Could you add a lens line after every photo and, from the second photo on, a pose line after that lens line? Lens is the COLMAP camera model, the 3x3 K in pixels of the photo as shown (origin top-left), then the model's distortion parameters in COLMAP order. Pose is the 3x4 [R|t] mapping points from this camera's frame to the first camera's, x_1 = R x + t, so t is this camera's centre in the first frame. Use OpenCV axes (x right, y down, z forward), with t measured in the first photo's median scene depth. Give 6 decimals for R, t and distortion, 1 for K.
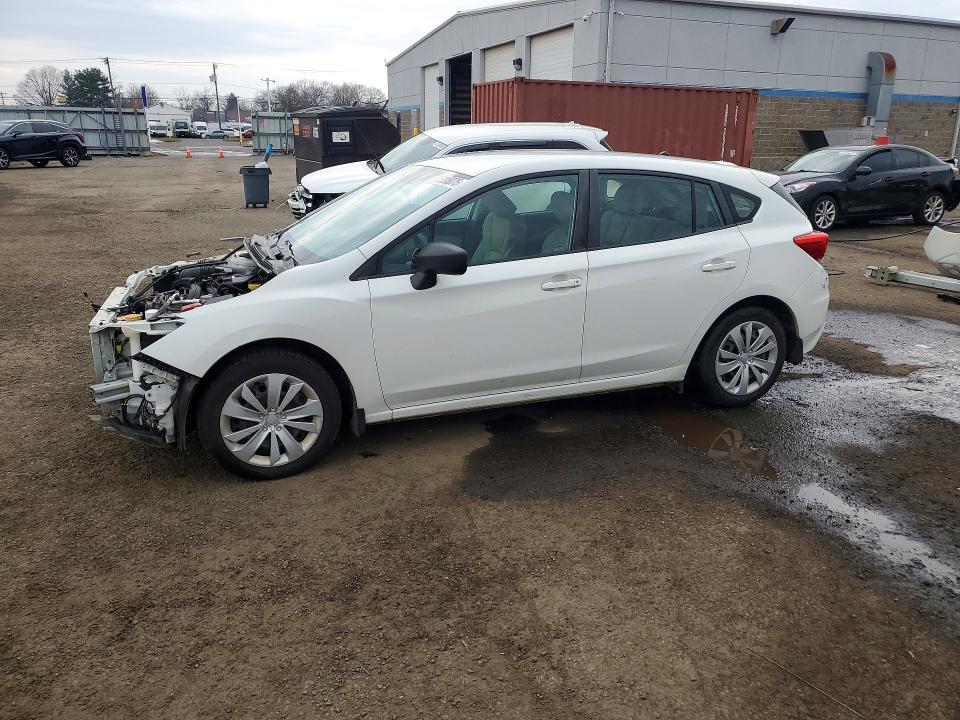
lens RADIAL K [[721.3, 0, 480.0], [0, 721.3, 360.0], [0, 0, 1]] dist [0.032555, -0.000606]
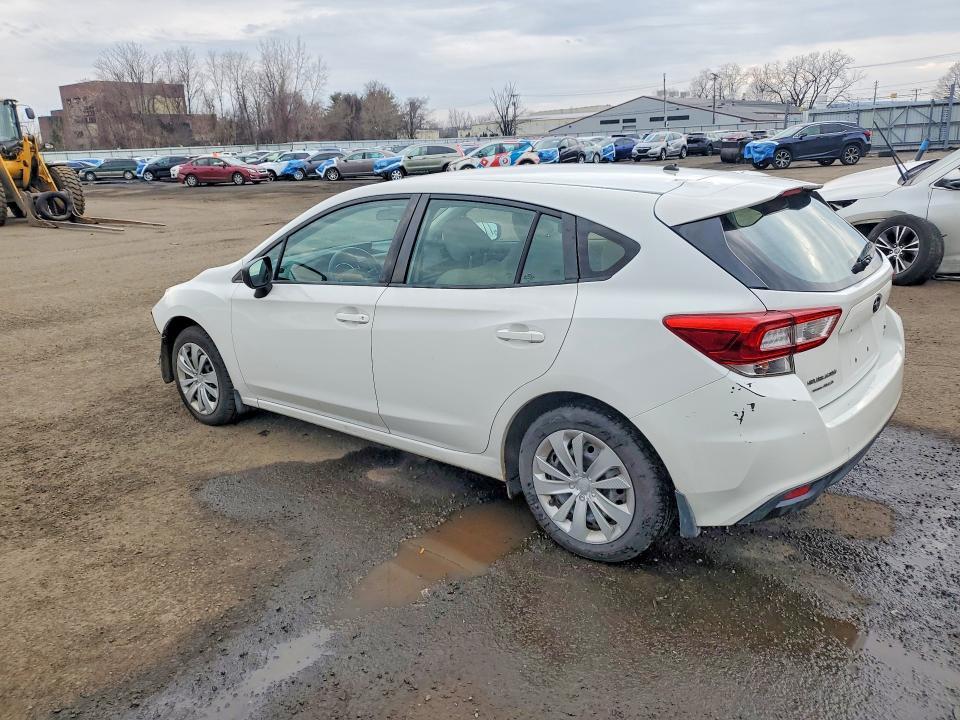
lens RADIAL K [[721.3, 0, 480.0], [0, 721.3, 360.0], [0, 0, 1]] dist [0.032555, -0.000606]
pose [[0.501040, 0.214559, -0.838405, 0.847810], [-0.209628, 0.970019, 0.122964, -0.173786], [0.839652, 0.114143, 0.530996, 0.573959]]
